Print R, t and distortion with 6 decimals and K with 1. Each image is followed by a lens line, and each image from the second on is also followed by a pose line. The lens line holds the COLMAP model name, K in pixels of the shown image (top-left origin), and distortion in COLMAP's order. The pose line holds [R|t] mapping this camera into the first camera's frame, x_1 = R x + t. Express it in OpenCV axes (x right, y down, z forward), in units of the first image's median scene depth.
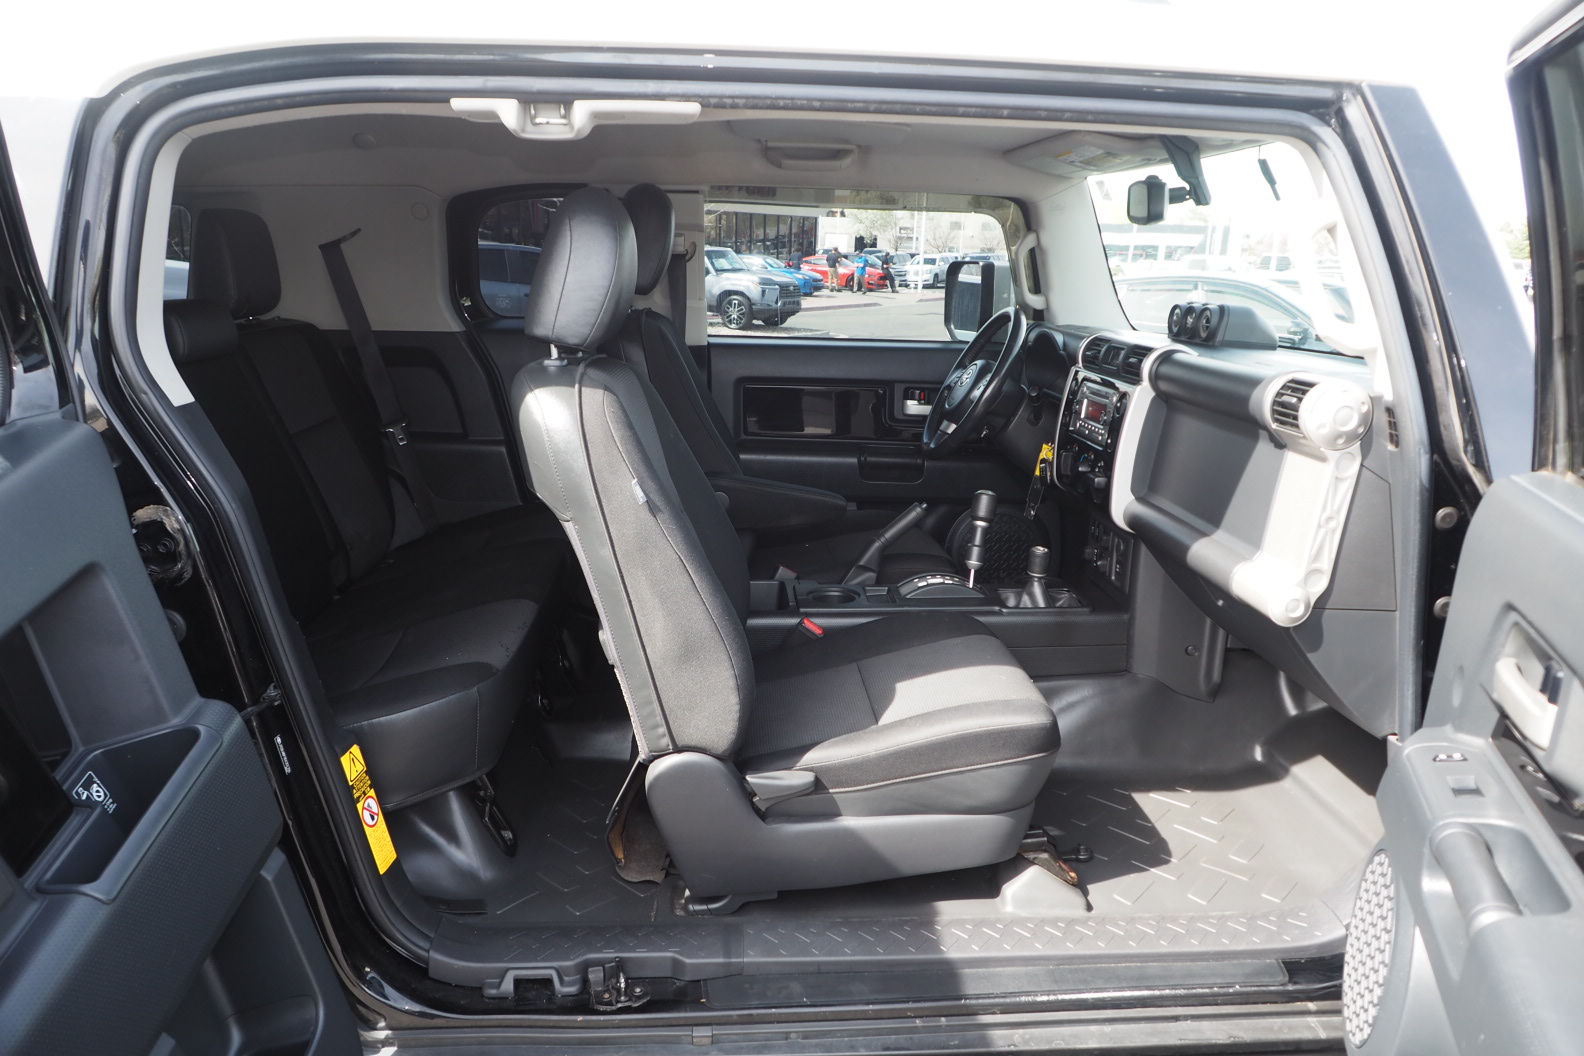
lens RADIAL K [[1126.9, 0, 793.7], [0, 1126.9, 561.7], [0, 0, 1]] dist [-0.007000, -0.002215]
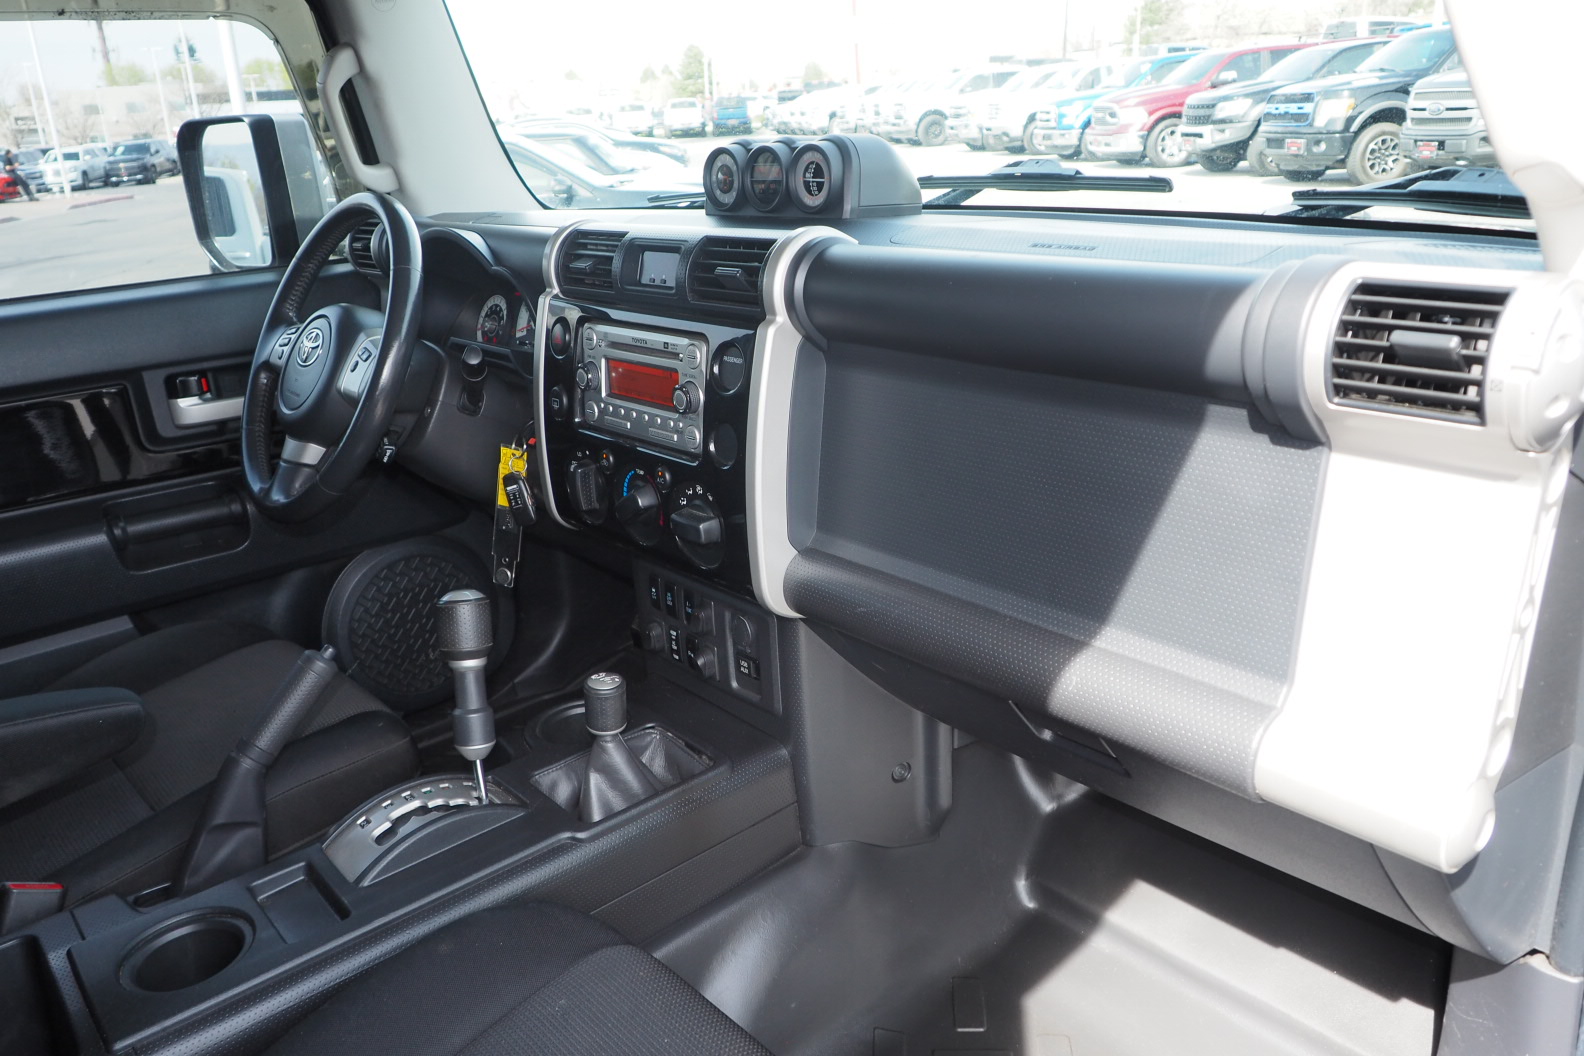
lens RADIAL K [[1200.0, 0, 770.7], [0, 1200.0, 551.2], [0, 0, 1]] dist [-0.019815, -0.000161]
pose [[0.805932, -0.268183, 0.527780, 0.016593], [0.226515, 0.963360, 0.143623, -0.119789], [-0.546959, 0.003800, 0.837151, 0.508763]]
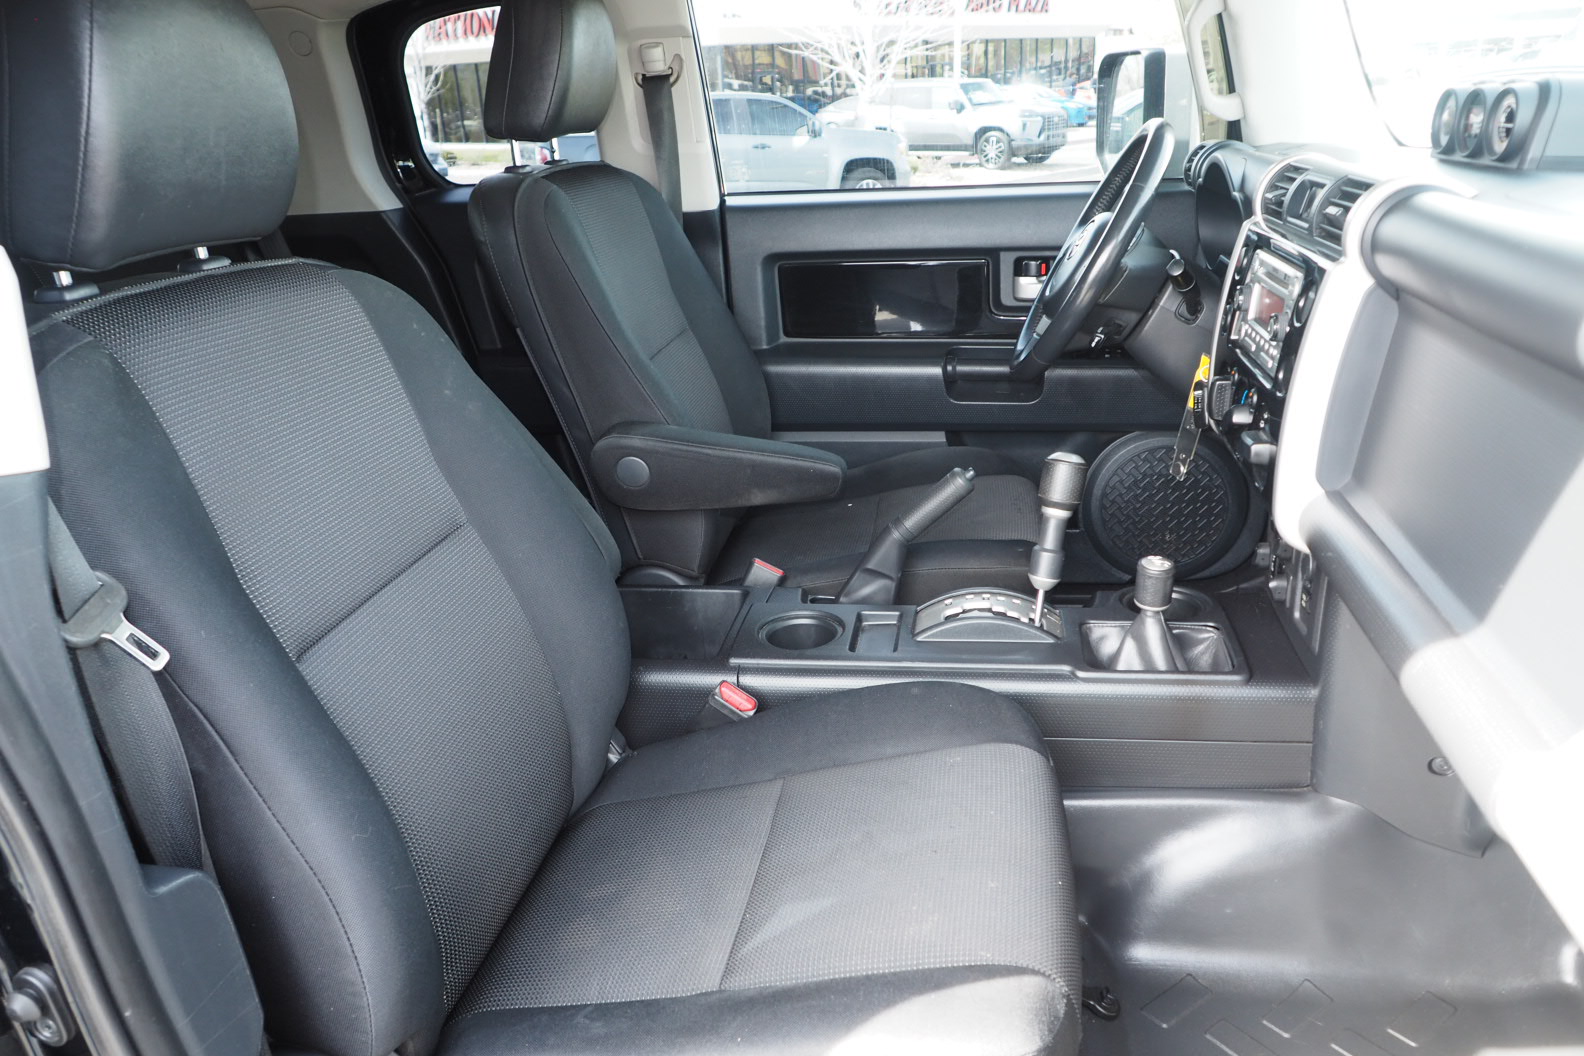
lens RADIAL K [[1123.4, 0, 790.6], [0, 1123.4, 550.9], [0, 0, 1]] dist [-0.022300, 0.000931]
pose [[0.969041, 0.018435, -0.246209, 0.174121], [0.011538, 0.992738, 0.119745, -0.082822], [0.246628, -0.118879, 0.961791, 0.409107]]
